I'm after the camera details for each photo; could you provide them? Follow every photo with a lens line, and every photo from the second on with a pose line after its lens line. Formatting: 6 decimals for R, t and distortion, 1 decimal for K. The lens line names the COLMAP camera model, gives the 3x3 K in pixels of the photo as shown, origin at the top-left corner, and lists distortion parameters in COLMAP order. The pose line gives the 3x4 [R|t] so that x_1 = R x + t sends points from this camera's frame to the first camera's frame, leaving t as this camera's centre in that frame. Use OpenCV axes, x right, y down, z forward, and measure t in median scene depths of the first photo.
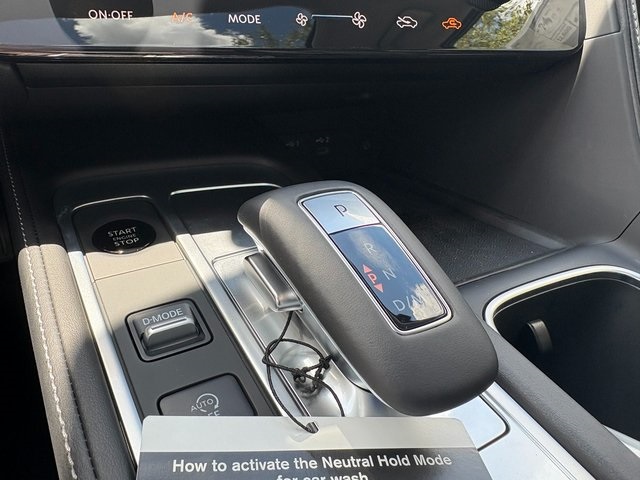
lens RADIAL K [[494.2, 0, 280.6], [0, 494.2, 239.7], [0, 0, 1]] dist [-0.006823, 0.008182]
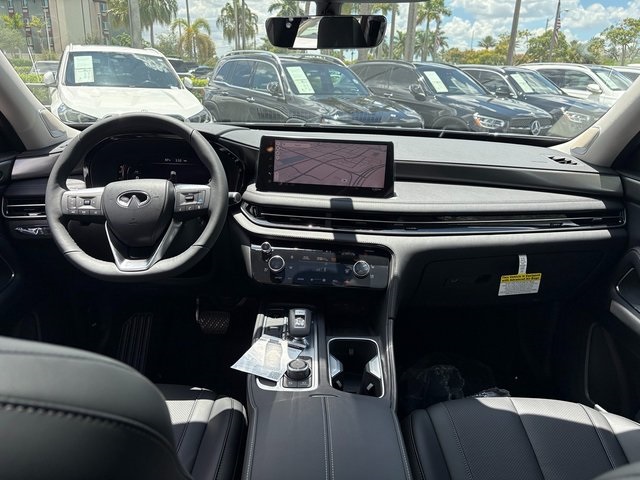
lens RADIAL K [[475.9, 0, 319.1], [0, 475.9, 248.9], [0, 0, 1]] dist [0.065281, -0.085473]
pose [[0.889506, 0.070247, -0.451492, 2.319810], [-0.208021, 0.942030, -0.263263, 0.558107], [0.406825, 0.328094, 0.852554, -3.339398]]
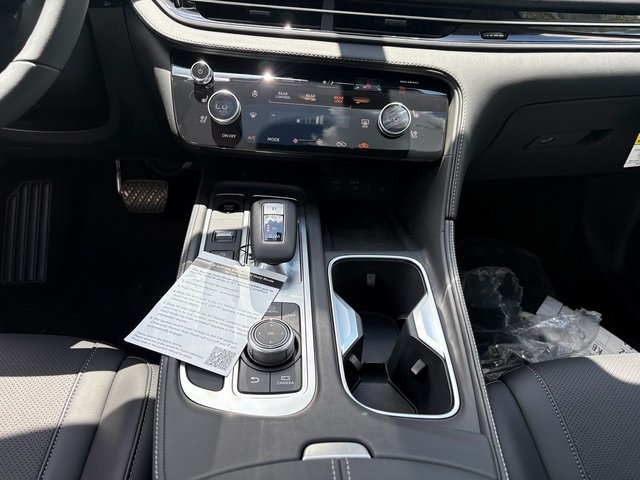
lens RADIAL K [[488.5, 0, 318.8], [0, 488.5, 243.6], [0, 0, 1]] dist [0.008585, 0.000080]
pose [[0.910217, 0.199159, -0.363098, 1.201070], [-0.203979, 0.978644, 0.025449, 0.017810], [0.360412, 0.050900, 0.931403, -1.383162]]
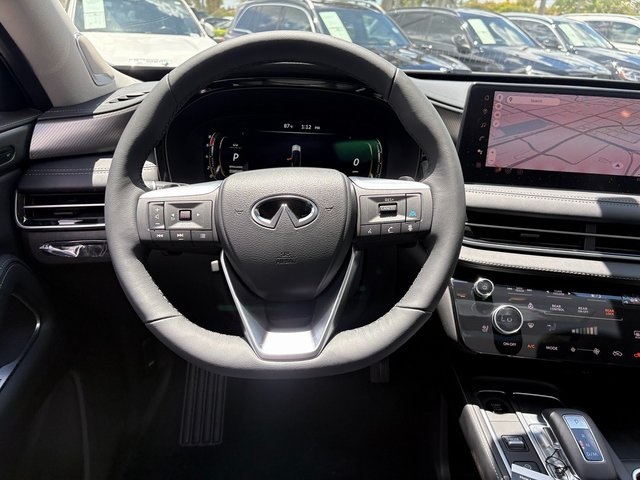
lens RADIAL K [[483.0, 0, 326.0], [0, 483.0, 246.3], [0, 0, 1]] dist [0.046929, -0.065462]
pose [[0.885534, 0.113407, -0.450520, -0.023683], [-0.219407, 0.956876, -0.190392, -0.150004], [0.409500, 0.267446, 0.872228, -2.219871]]
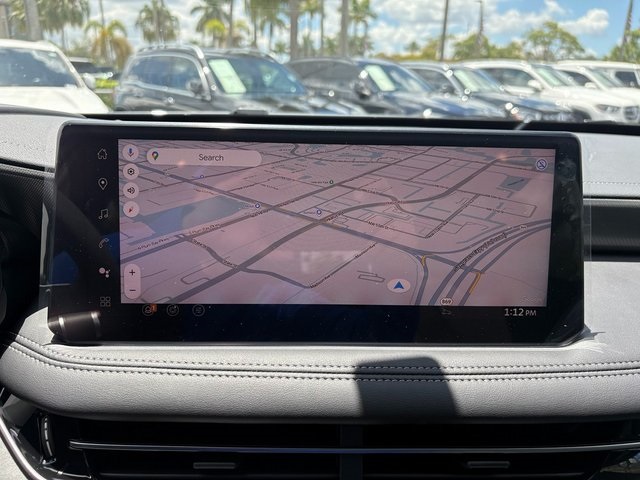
lens RADIAL K [[497.2, 0, 320.0], [0, 497.2, 240.0], [0, 0, 1]] dist [0.003137, 0.001377]
pose [[0.941793, 0.007239, -0.336115, 0.422334], [-0.120527, 0.940581, -0.317459, -1.221544], [0.313846, 0.339492, 0.886705, -0.406006]]
